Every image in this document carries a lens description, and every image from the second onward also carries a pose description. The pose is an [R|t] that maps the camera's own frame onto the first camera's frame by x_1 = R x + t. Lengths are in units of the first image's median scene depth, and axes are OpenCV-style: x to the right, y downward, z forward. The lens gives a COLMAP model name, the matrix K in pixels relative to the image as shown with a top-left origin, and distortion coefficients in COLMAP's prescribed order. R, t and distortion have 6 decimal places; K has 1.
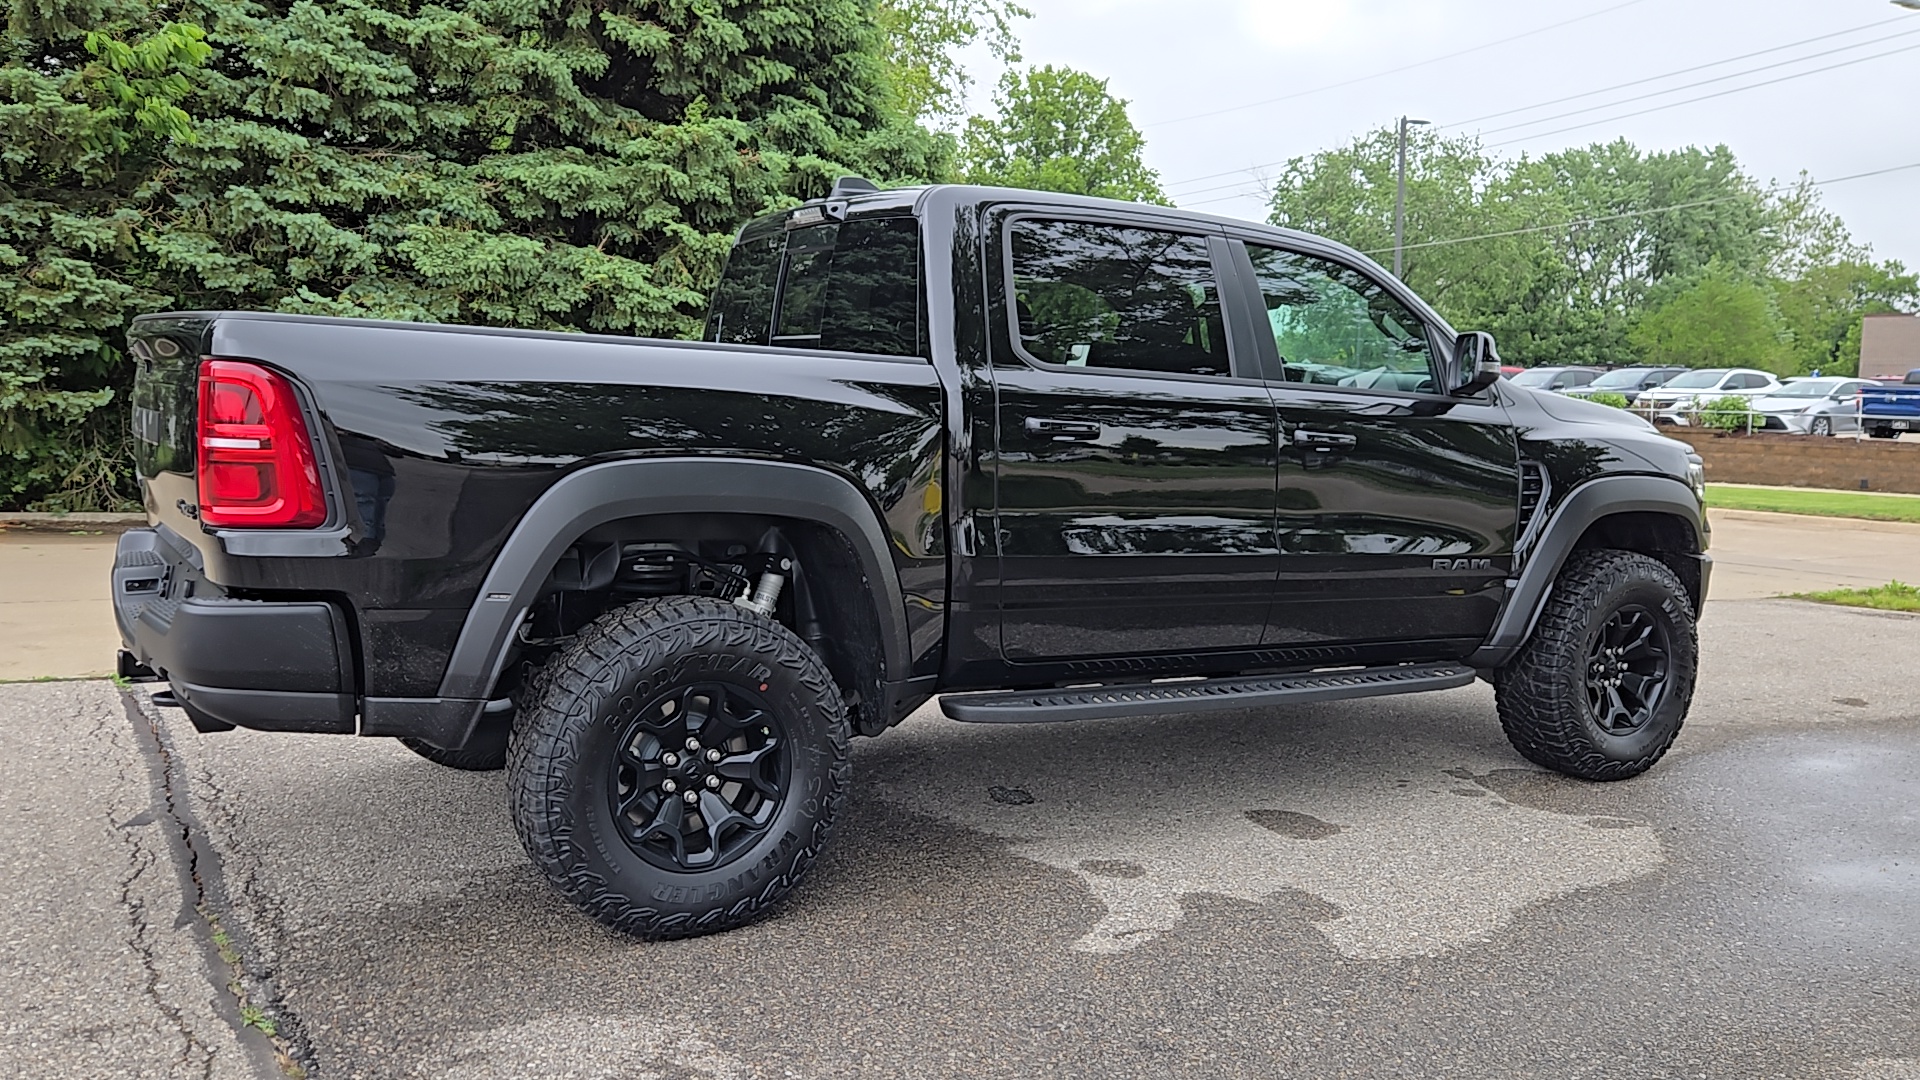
lens RADIAL K [[1617.6, 0, 965.4], [0, 1617.6, 537.8], [0, 0, 1]] dist [0.012642, -0.005640]
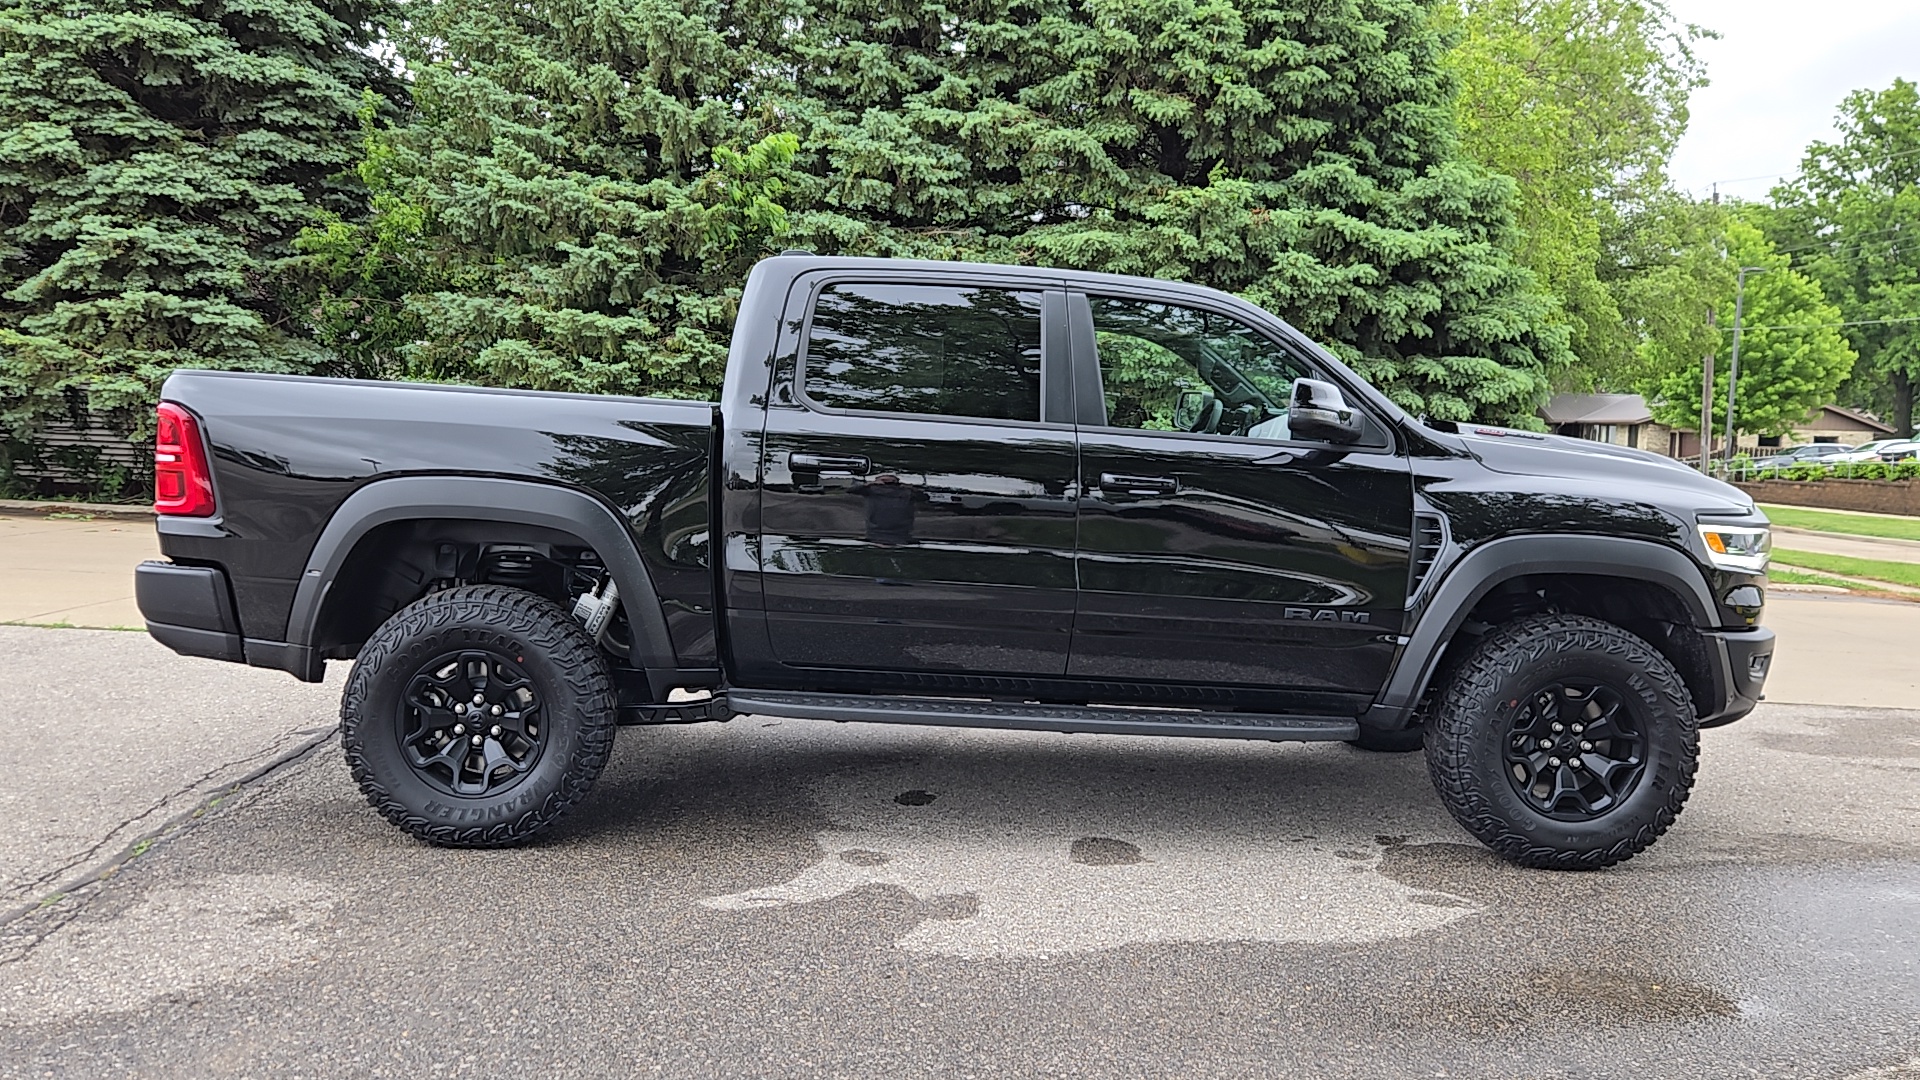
lens RADIAL K [[1617.6, 0, 944.4], [0, 1617.6, 544.9], [0, 0, 1]] dist [0.012642, -0.005640]
pose [[0.871074, 0.042728, -0.489289, 0.220077], [-0.057132, 0.998261, -0.014536, 0.000547], [0.487817, 0.040617, 0.872001, 0.013942]]
